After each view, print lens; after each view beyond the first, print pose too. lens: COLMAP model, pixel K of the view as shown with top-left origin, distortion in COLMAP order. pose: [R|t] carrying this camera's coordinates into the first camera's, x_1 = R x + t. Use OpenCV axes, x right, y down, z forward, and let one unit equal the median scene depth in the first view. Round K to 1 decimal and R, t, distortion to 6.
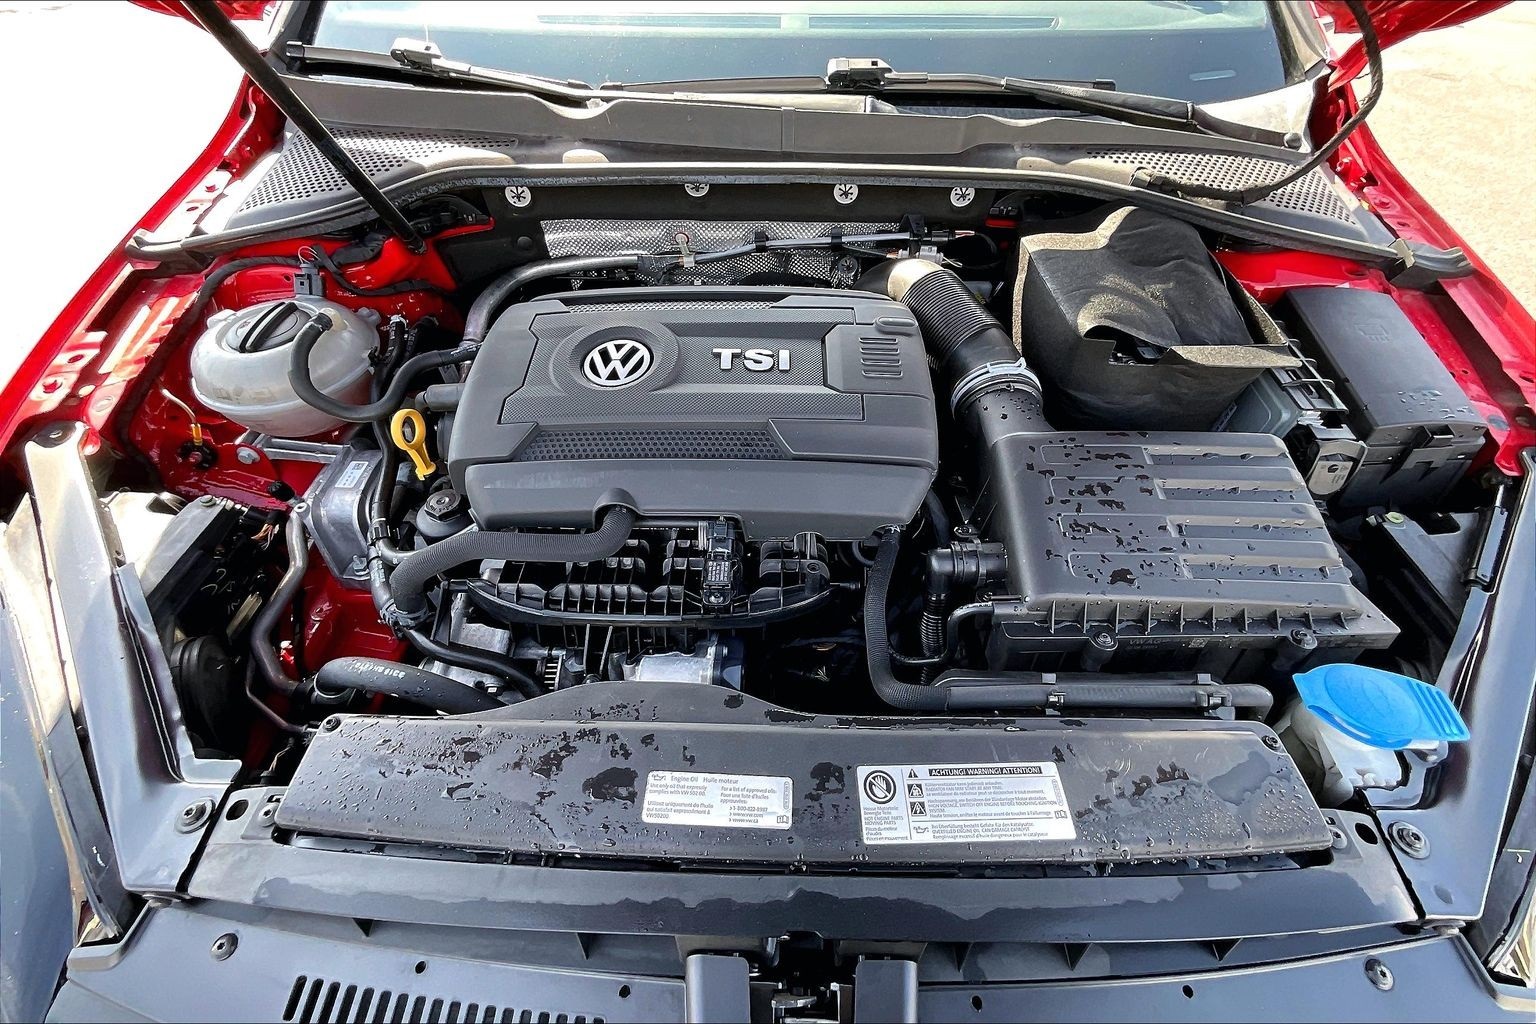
lens RADIAL K [[627.1, 0, 770.2], [0, 627.1, 512.5], [0, 0, 1]] dist [-0.000653, 0.002118]
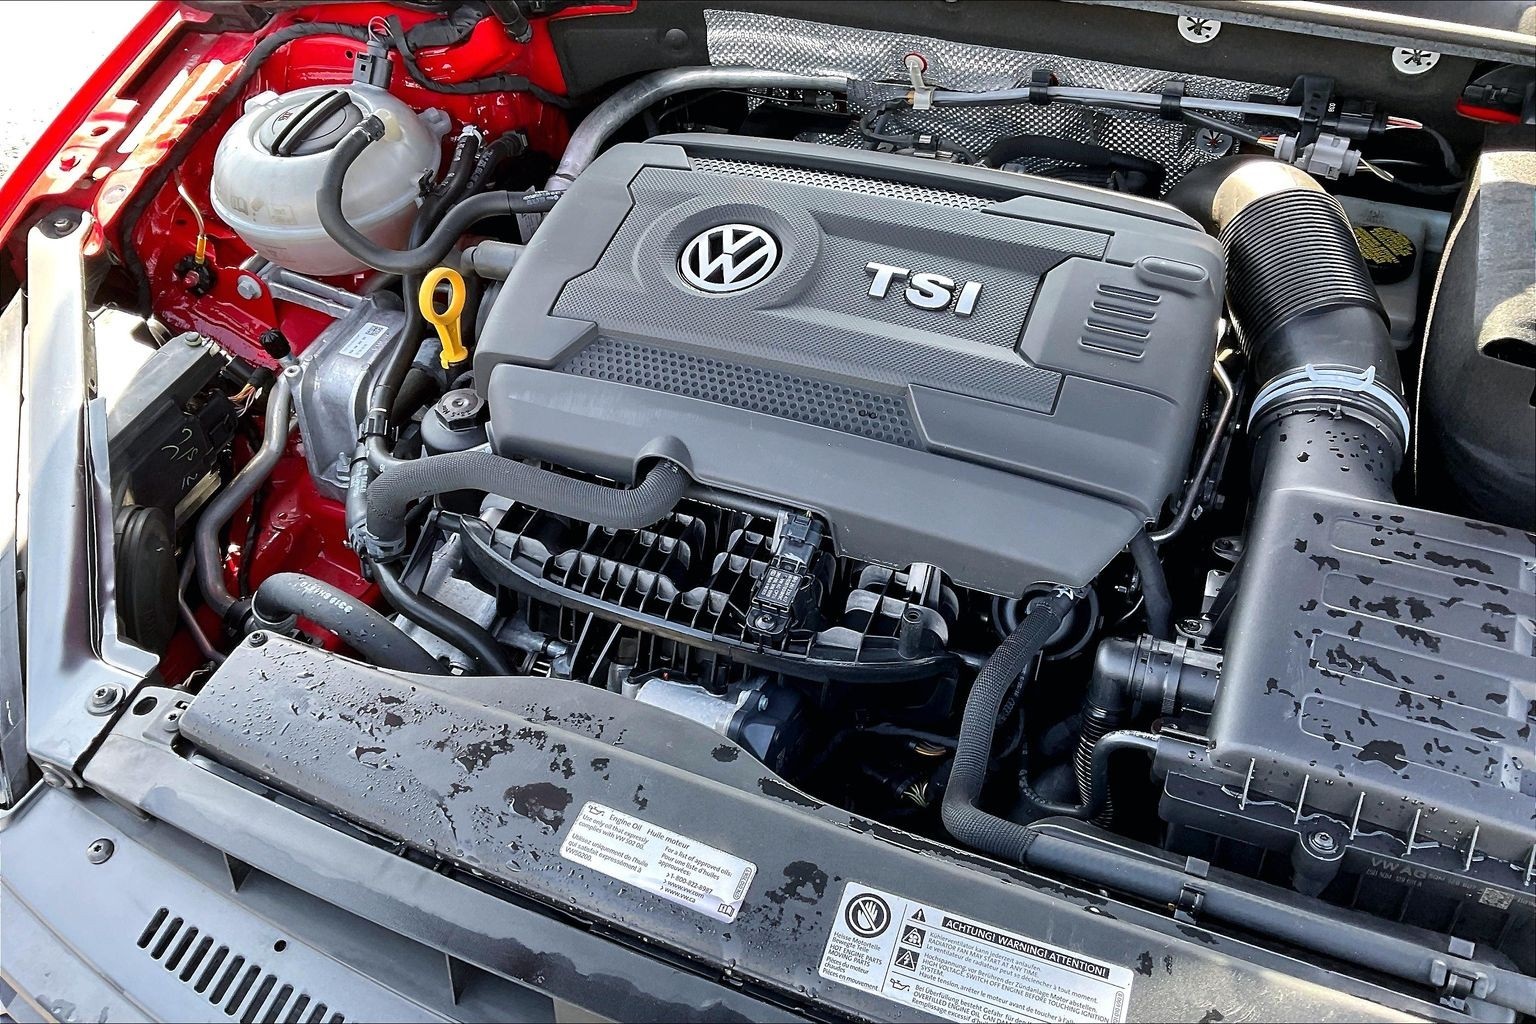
lens RADIAL K [[1299.0, 0, 782.7], [0, 1299.0, 519.0], [0, 0, 1]] dist [0.098471, -0.197379]
pose [[0.932414, 0.230172, -0.278612, 0.288089], [-0.232486, 0.972274, 0.025188, -0.013260], [0.276684, 0.041287, 0.960073, -0.351223]]
